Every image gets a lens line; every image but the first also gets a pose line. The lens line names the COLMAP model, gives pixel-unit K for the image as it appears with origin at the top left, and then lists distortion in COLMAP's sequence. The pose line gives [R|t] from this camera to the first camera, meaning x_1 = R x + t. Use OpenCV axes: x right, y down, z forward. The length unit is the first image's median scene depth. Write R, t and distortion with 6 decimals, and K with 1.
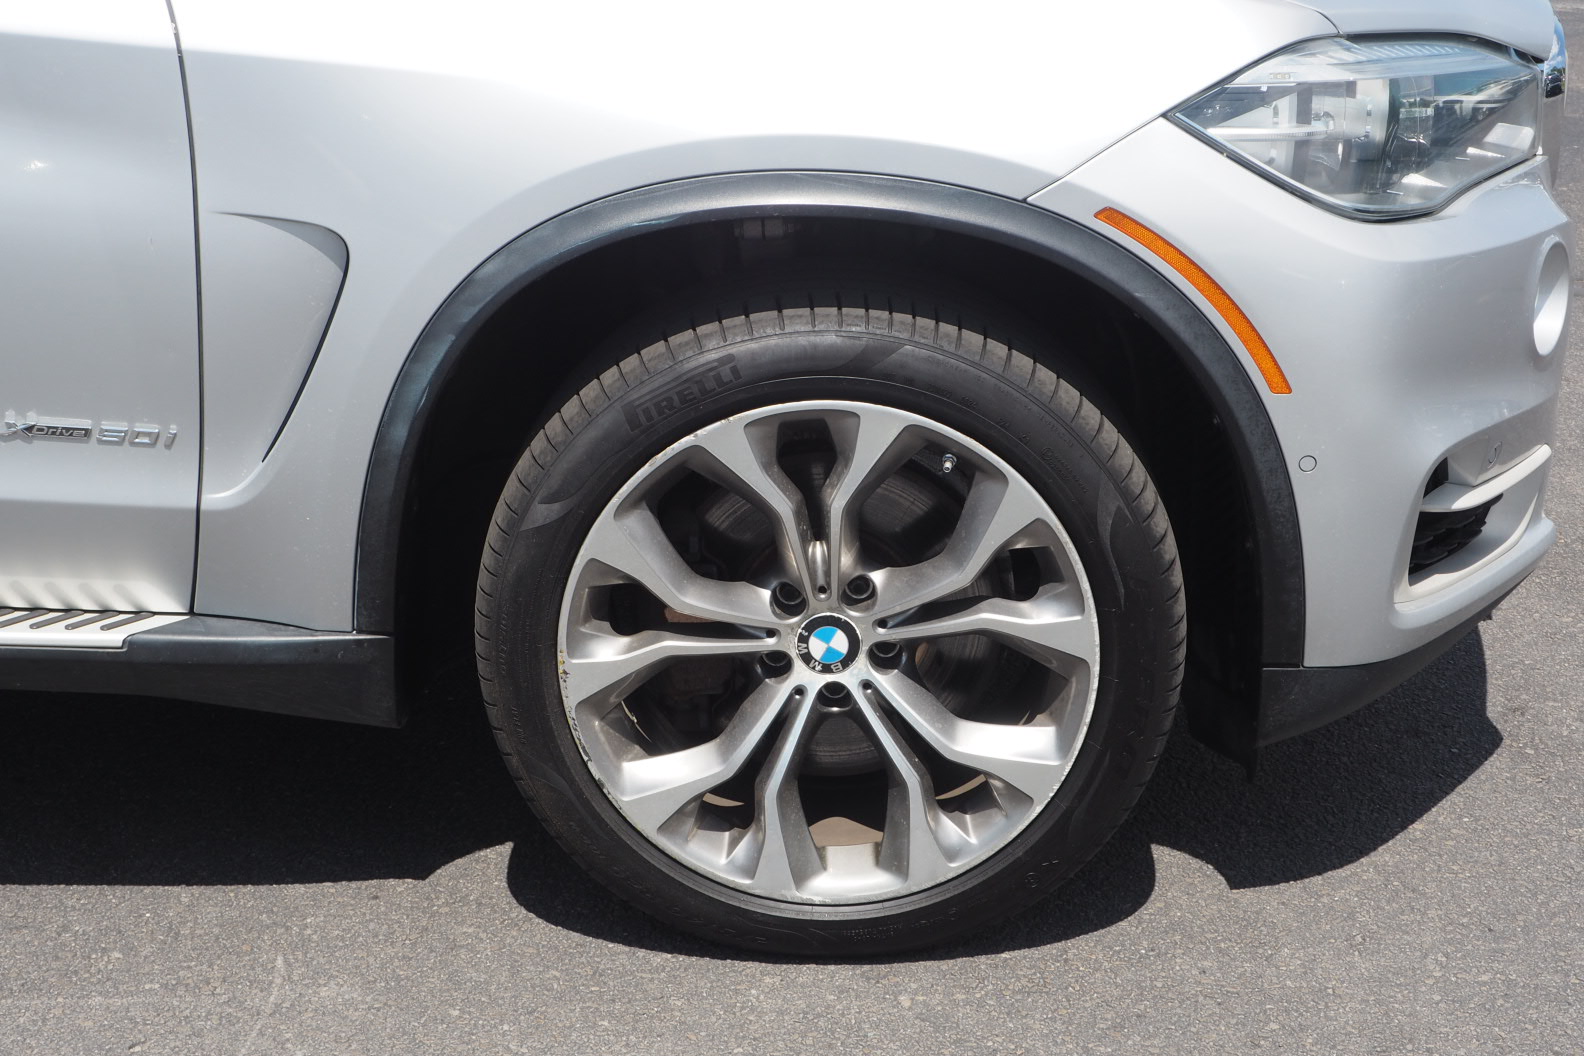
lens RADIAL K [[2593.9, 0, 791.0], [0, 2593.9, 529.4], [0, 0, 1]] dist [0.001643, 0.000000]
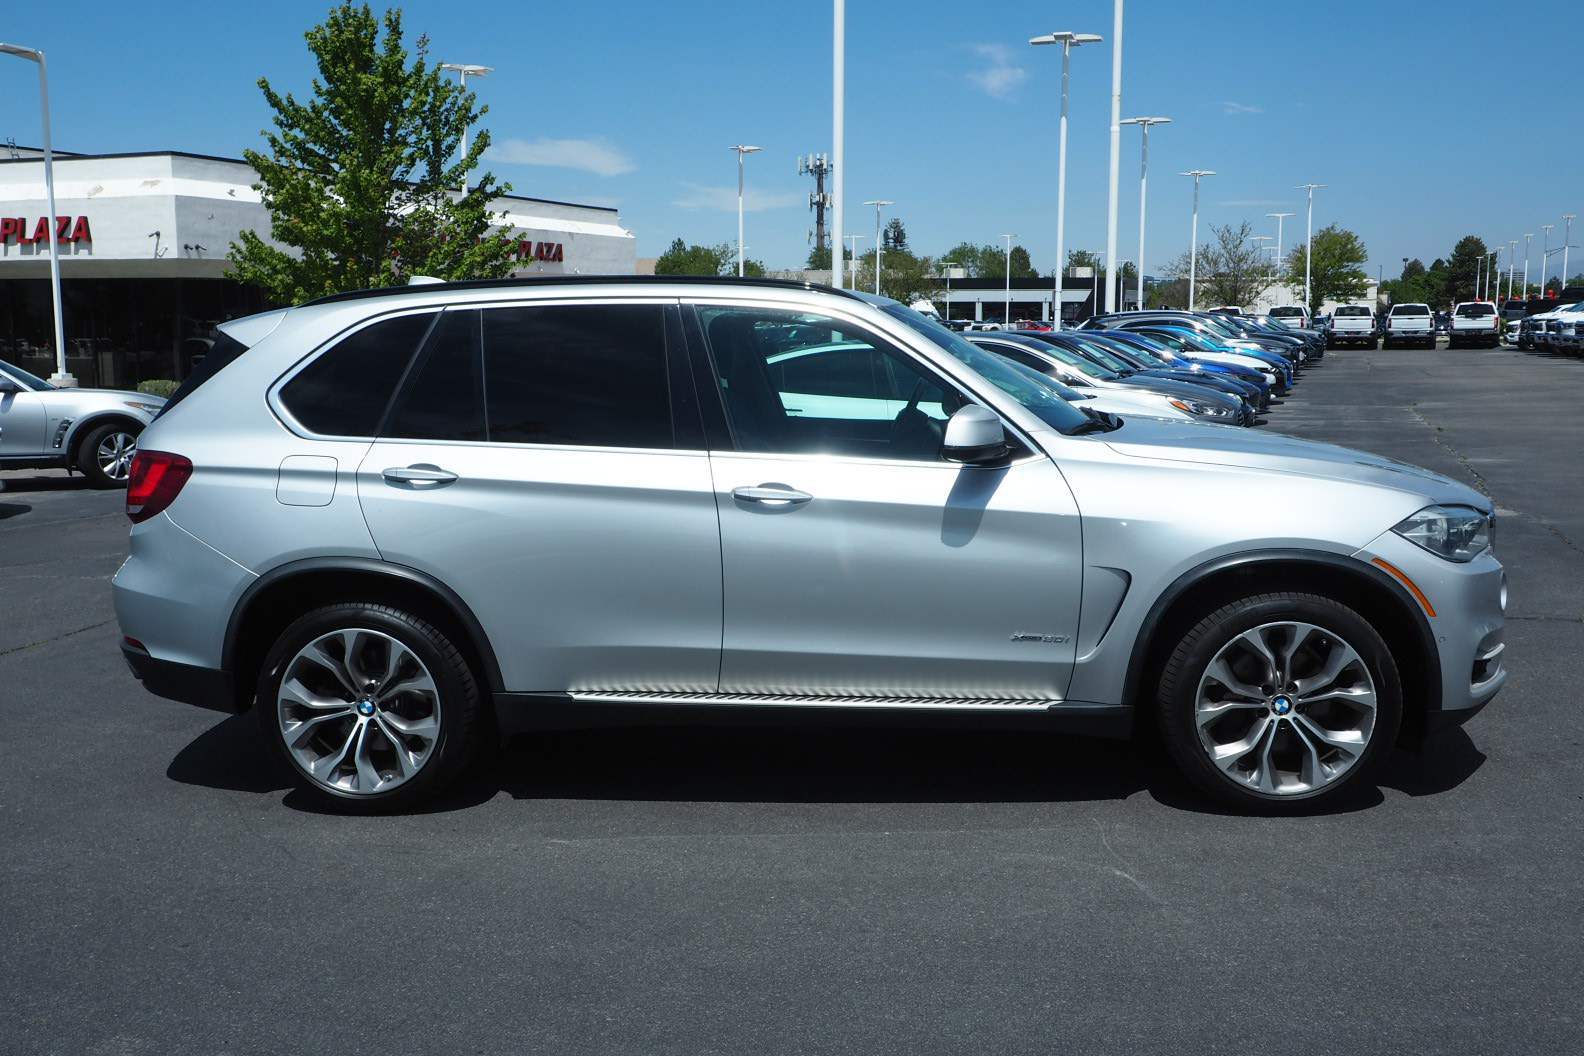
lens RADIAL K [[1457.6, 0, 766.5], [0, 1457.6, 494.6], [0, 0, 1]] dist [-0.007372, 0.000000]
pose [[0.998605, -0.022394, -0.047811, -0.503320], [0.010914, 0.973584, -0.228067, 0.187345], [0.051655, 0.227227, 0.972471, -0.748664]]
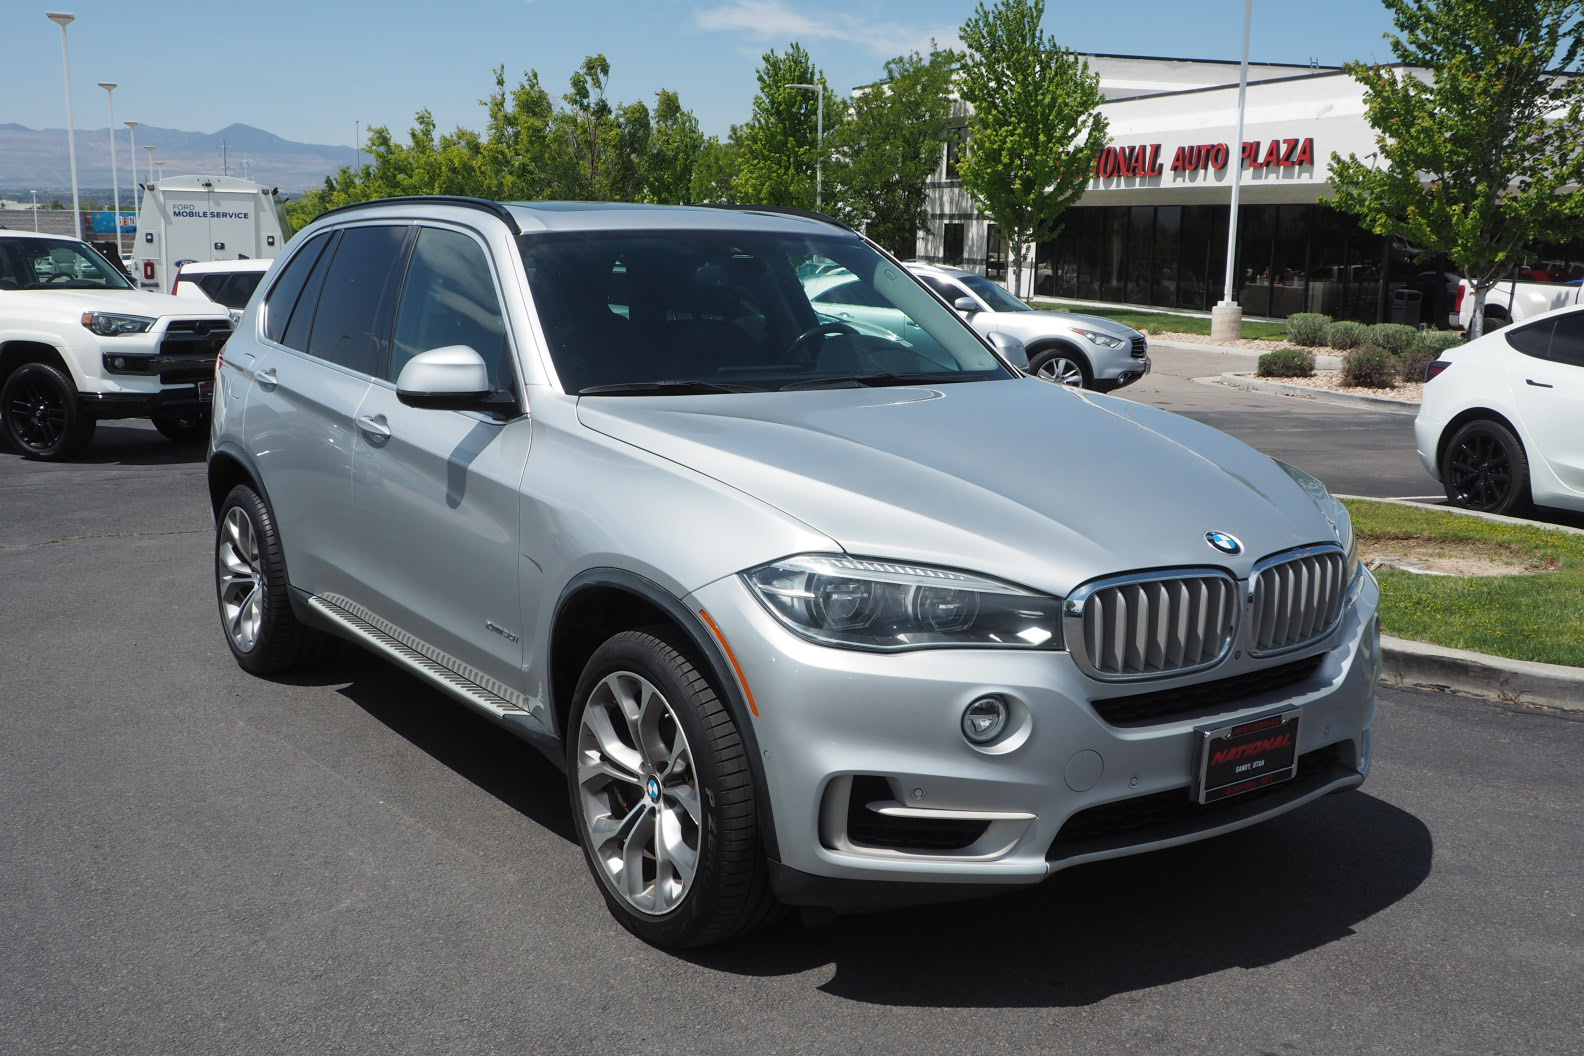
lens RADIAL K [[1550.5, 0, 769.8], [0, 1550.5, 572.0], [0, 0, 1]] dist [0.000451, 0.000000]
pose [[0.616496, 0.153387, -0.772273, 1.067558], [-0.273427, 0.961505, -0.027302, -0.124356], [0.738357, 0.227992, 0.634704, 0.196789]]
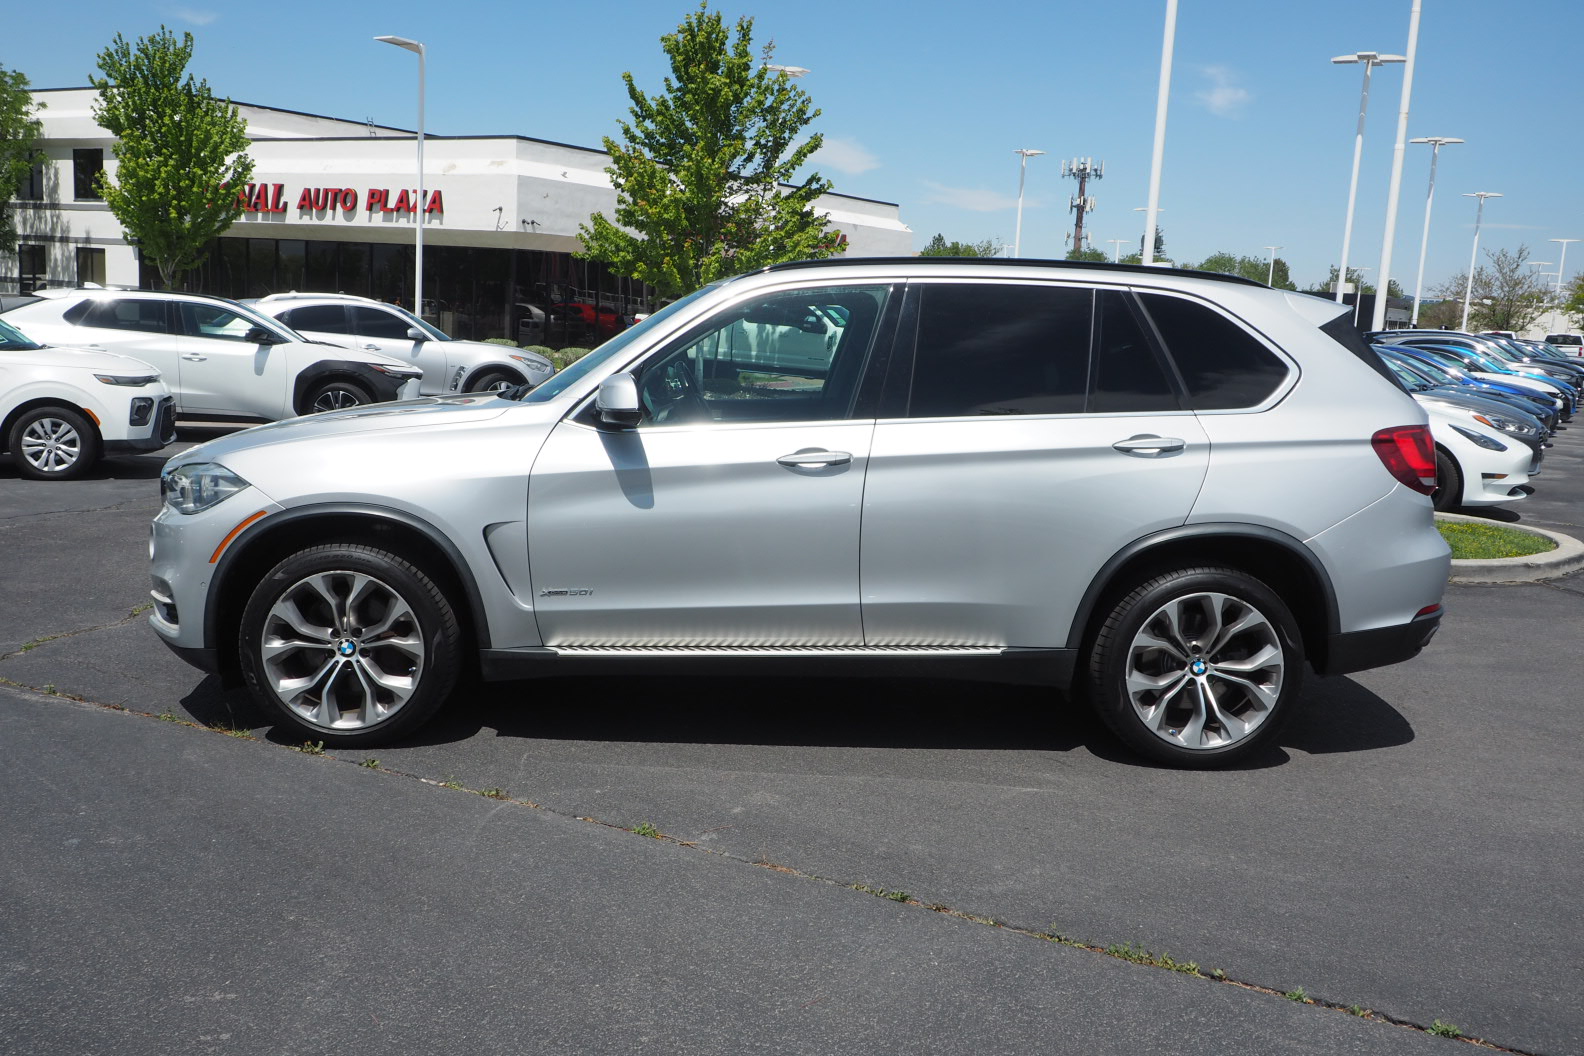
lens RADIAL K [[1367.3, 0, 777.0], [0, 1367.3, 530.7], [0, 0, 1]] dist [-0.001354, -0.019977]
pose [[0.975252, 0.062801, -0.211990, -0.677752], [-0.102231, 0.978246, -0.180508, 0.283481], [0.196042, 0.197713, 0.960457, -0.995991]]
